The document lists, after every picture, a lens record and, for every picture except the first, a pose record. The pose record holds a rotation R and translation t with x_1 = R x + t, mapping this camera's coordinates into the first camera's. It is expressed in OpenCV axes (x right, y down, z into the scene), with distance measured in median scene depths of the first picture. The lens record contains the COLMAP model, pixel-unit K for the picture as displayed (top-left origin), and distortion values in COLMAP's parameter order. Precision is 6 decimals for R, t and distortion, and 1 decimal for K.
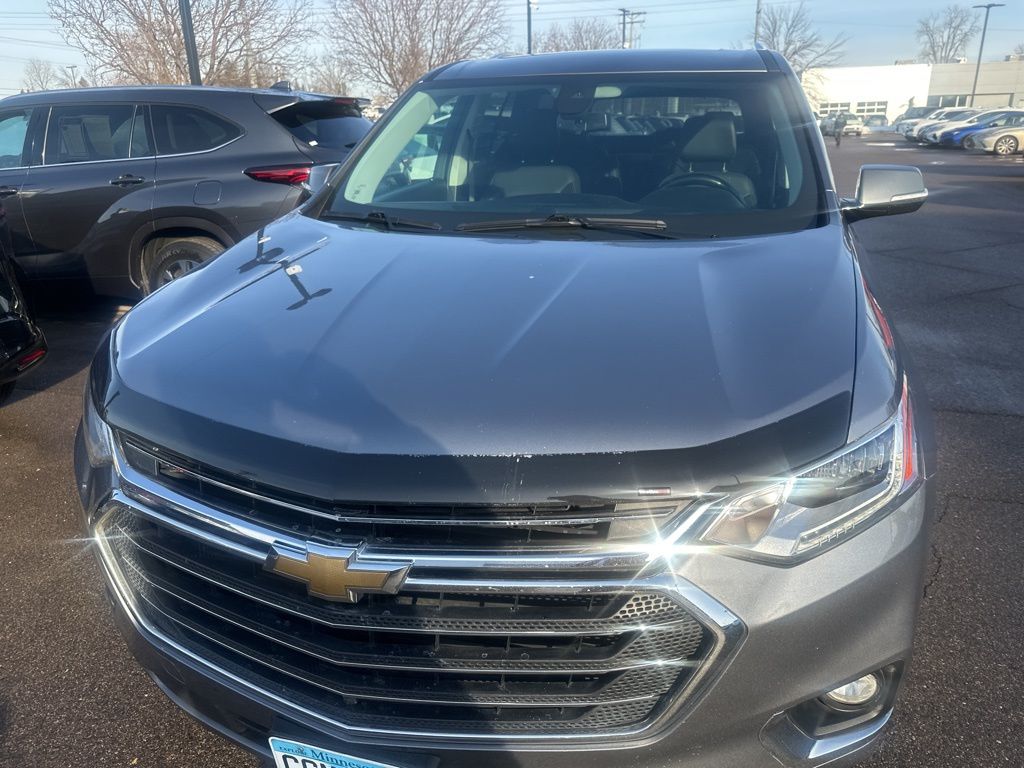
lens RADIAL K [[729.7, 0, 512.0], [0, 729.7, 384.0], [0, 0, 1]] dist [0.006487, -0.016439]
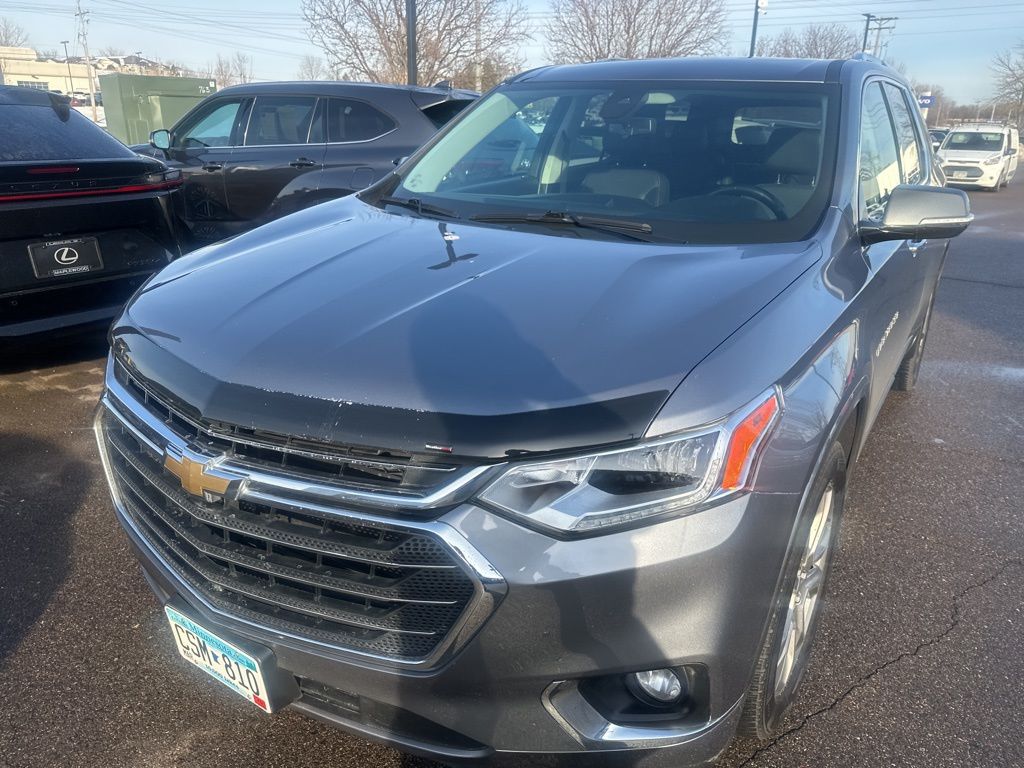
lens RADIAL K [[729.7, 0, 521.1], [0, 729.7, 372.6], [0, 0, 1]] dist [0.002690, -0.010430]
pose [[0.959768, 0.125707, -0.251086, 0.134420], [-0.129828, 0.991536, 0.000152, 0.003383], [0.248980, 0.032452, 0.967965, -0.015588]]
